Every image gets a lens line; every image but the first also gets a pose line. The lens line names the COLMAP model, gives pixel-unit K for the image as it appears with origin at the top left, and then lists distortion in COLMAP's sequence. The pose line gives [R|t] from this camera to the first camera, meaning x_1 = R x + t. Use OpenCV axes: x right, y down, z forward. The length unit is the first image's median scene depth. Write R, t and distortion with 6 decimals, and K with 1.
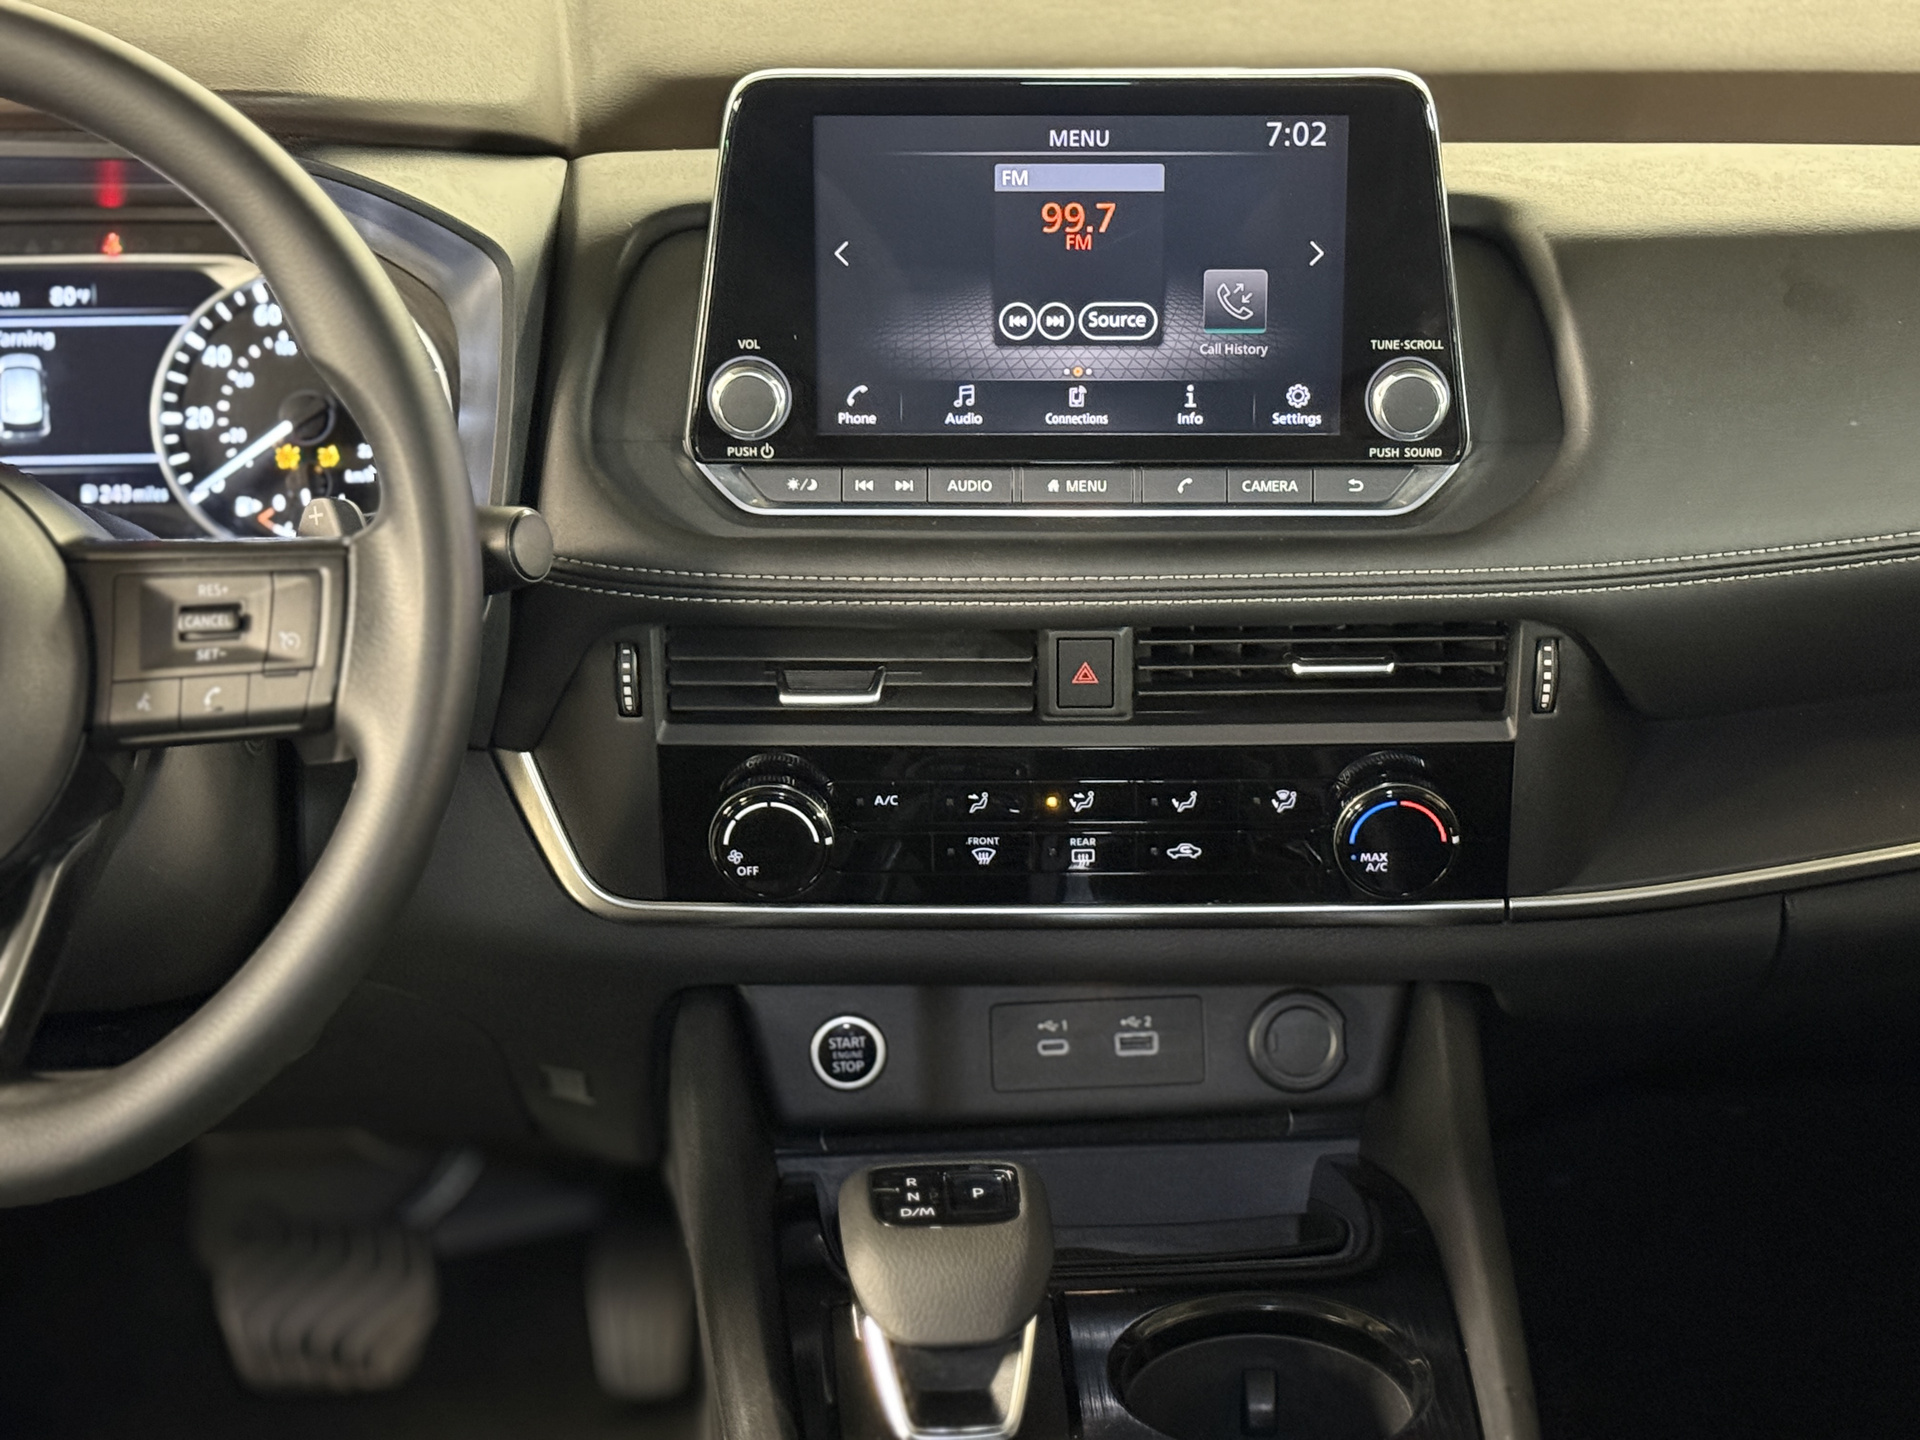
lens RADIAL K [[3585.3, 0, 960.0], [0, 3585.3, 720.0], [0, 0, 1]] dist [0.129685, 0.046895]
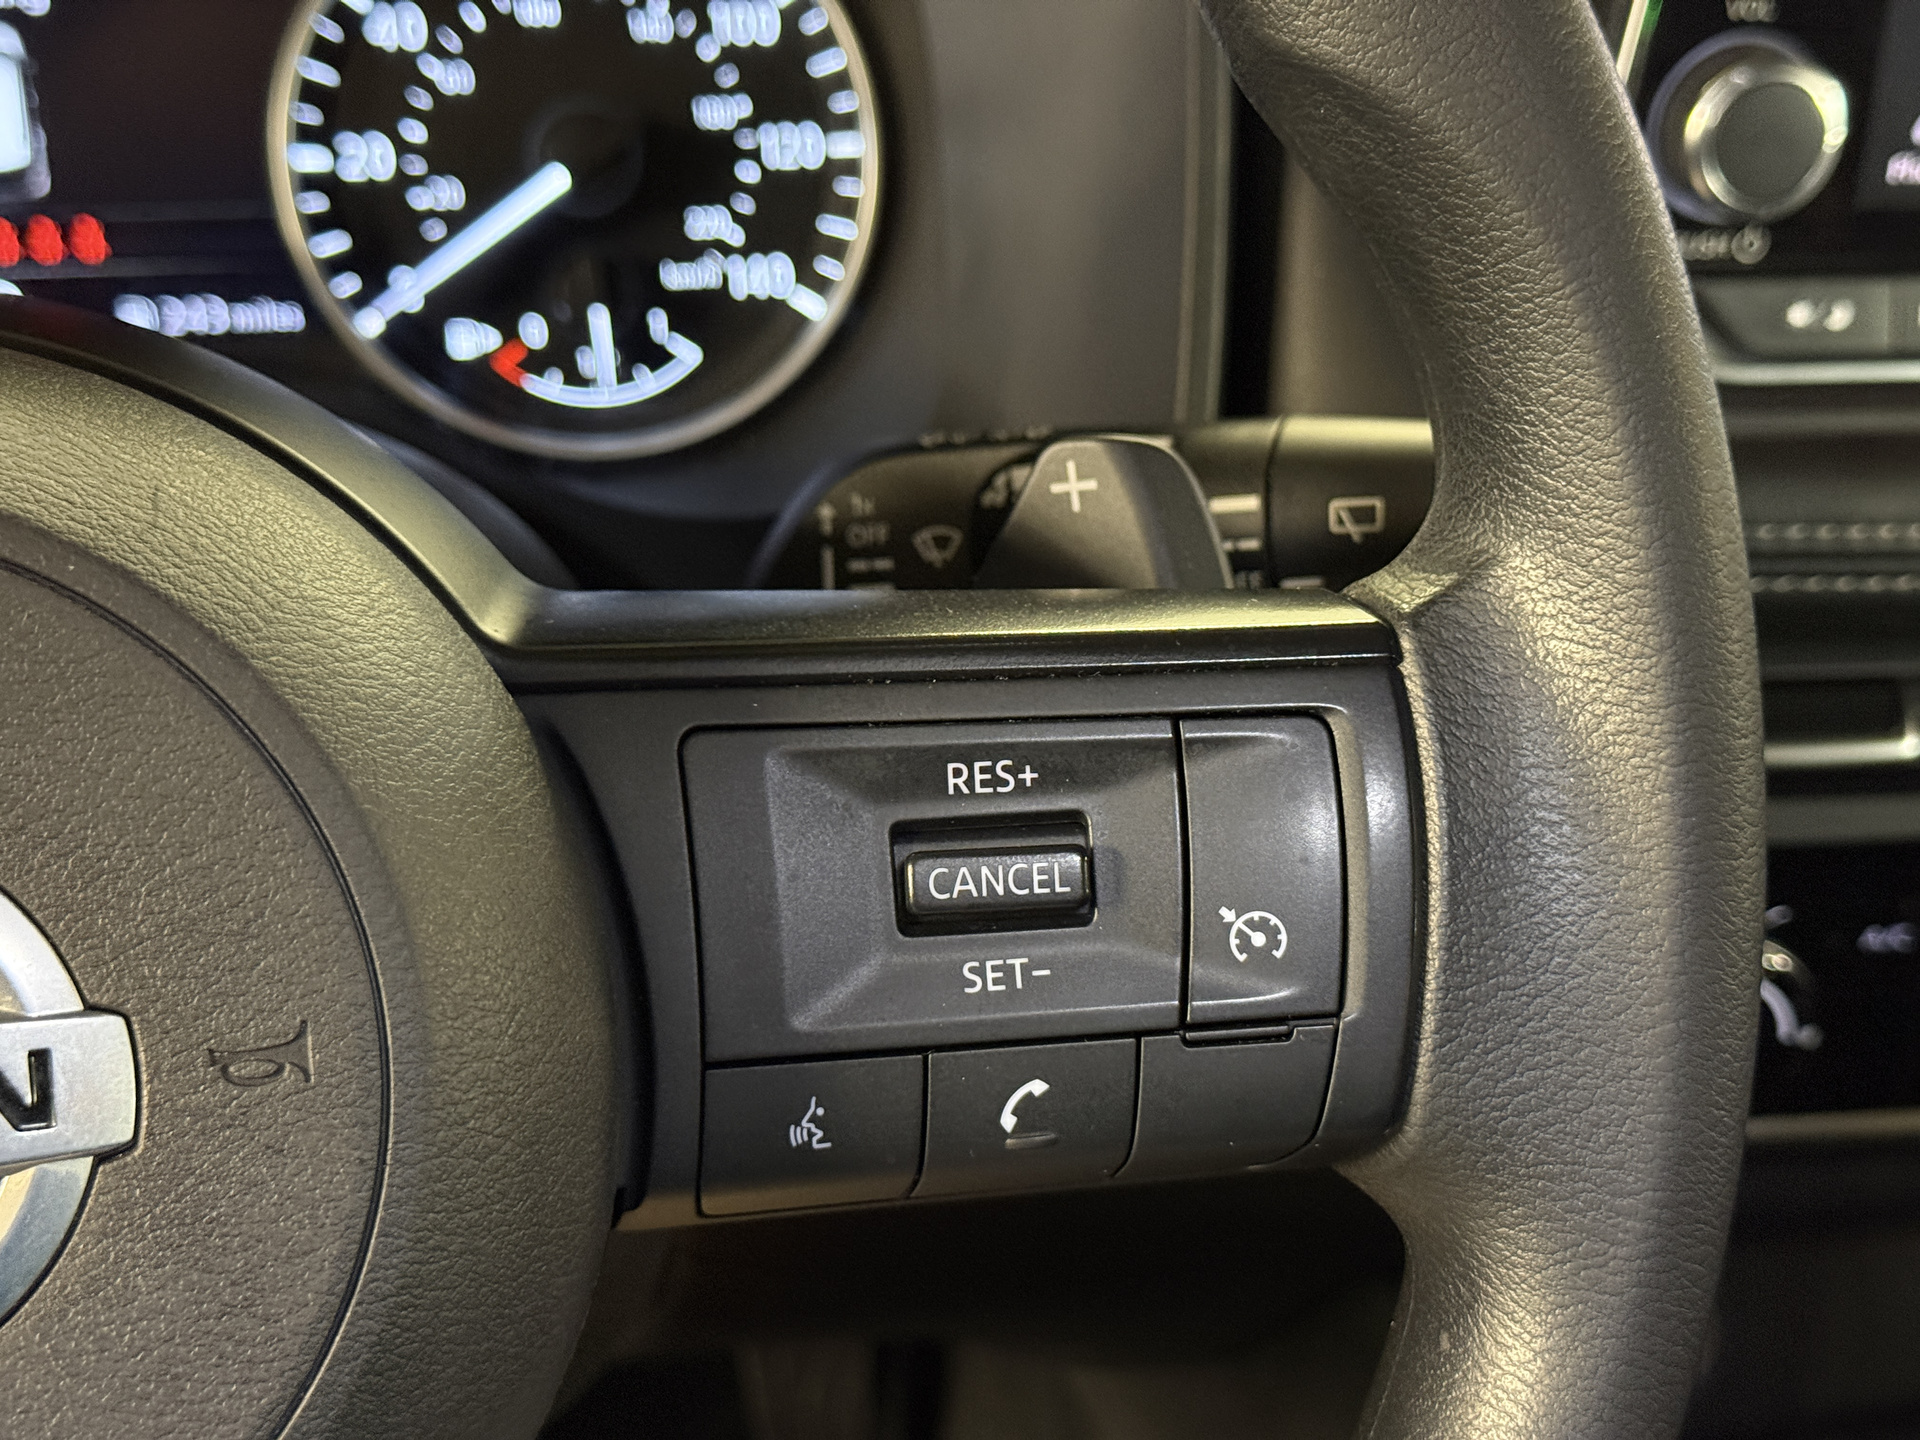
lens RADIAL K [[2765.3, 0, 960.0], [0, 2765.3, 720.0], [0, 0, 1]] dist [0.285607, -1.072278]
pose [[0.980596, -0.042624, 0.191349, -0.223157], [0.013819, 0.988678, 0.149413, -0.068794], [-0.195551, -0.143870, 0.970083, 0.647234]]
